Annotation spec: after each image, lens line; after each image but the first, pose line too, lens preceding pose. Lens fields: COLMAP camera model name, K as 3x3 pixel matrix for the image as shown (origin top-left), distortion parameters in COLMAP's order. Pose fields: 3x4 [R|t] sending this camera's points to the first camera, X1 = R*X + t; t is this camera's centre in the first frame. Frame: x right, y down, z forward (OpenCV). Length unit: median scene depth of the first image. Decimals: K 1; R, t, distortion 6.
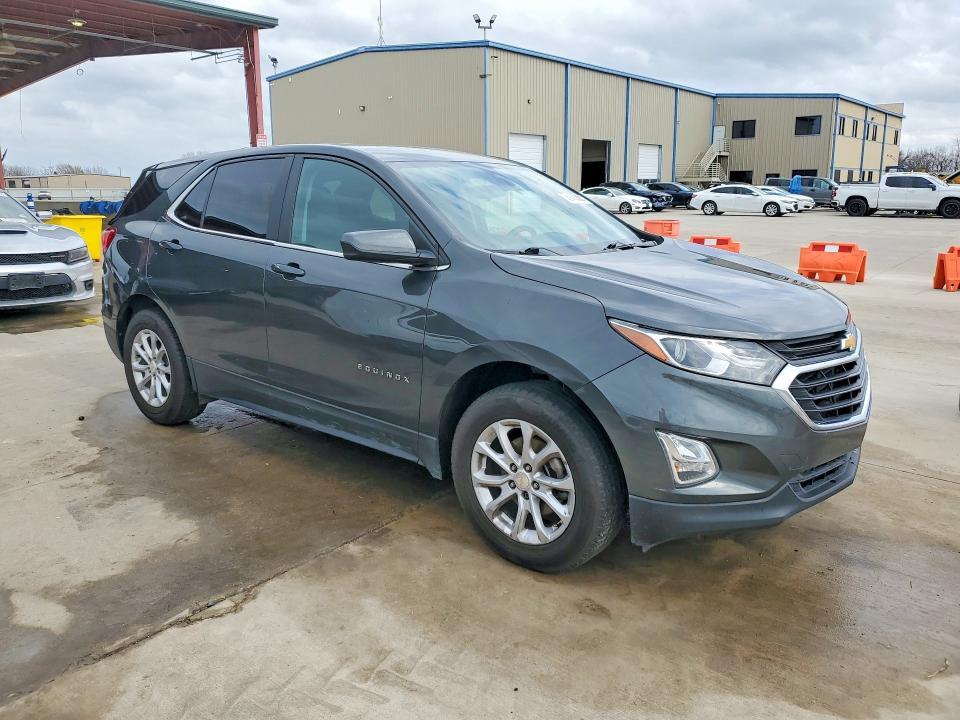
lens RADIAL K [[731.2, 0, 480.3], [0, 731.2, 337.7], [0, 0, 1]] dist [0.000450, -0.003092]
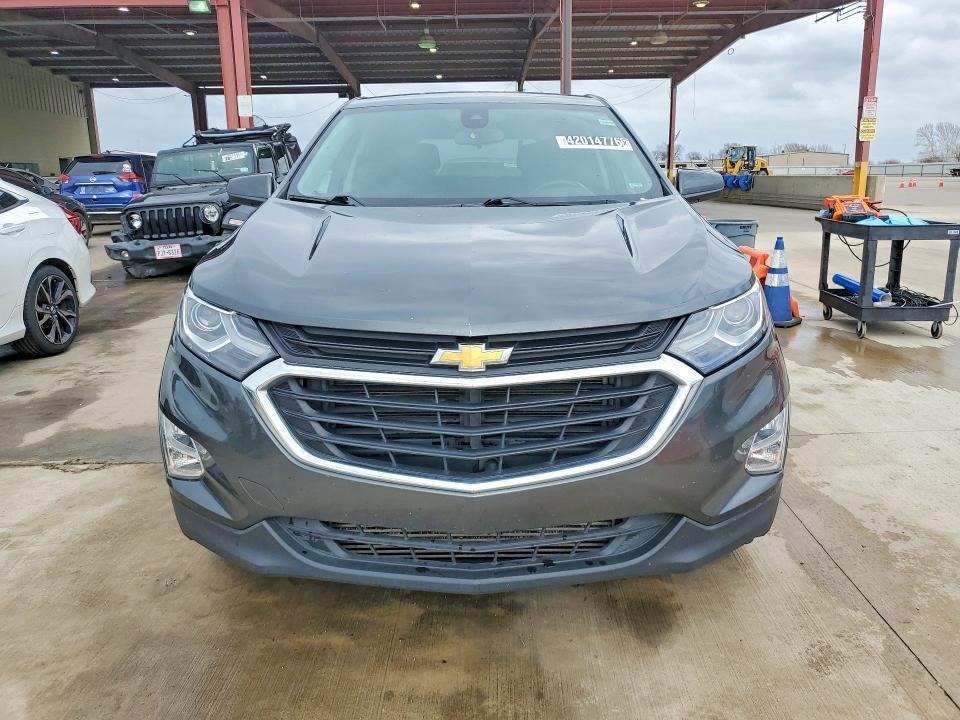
lens RADIAL K [[732.3, 0, 480.0], [0, 732.3, 360.0], [0, 0, 1]] dist [0.028652, -0.003471]
pose [[0.645976, 0.180425, -0.741728, 0.777720], [-0.140259, 0.983177, 0.117005, -0.051282], [0.750361, 0.028452, 0.660416, 0.501559]]
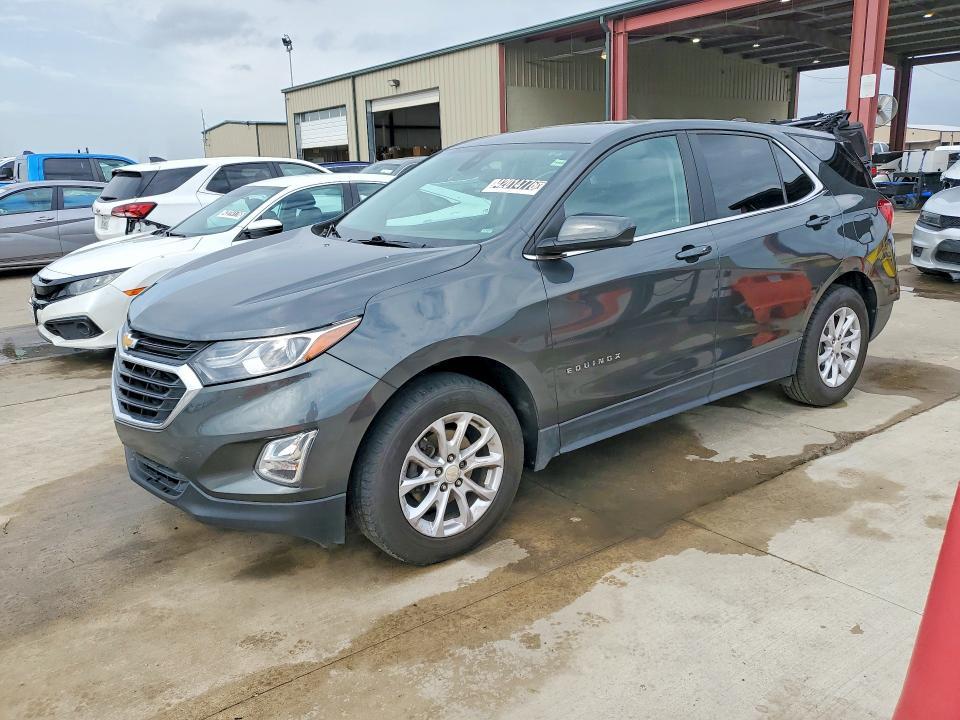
lens RADIAL K [[723.0, 0, 480.7], [0, 723.0, 378.9], [0, 0, 1]] dist [-0.008295, -0.004270]
pose [[-0.215003, 0.284942, -0.934121, 1.085072], [-0.160666, 0.933138, 0.321622, -0.275243], [0.963307, 0.219231, -0.154847, 1.333372]]
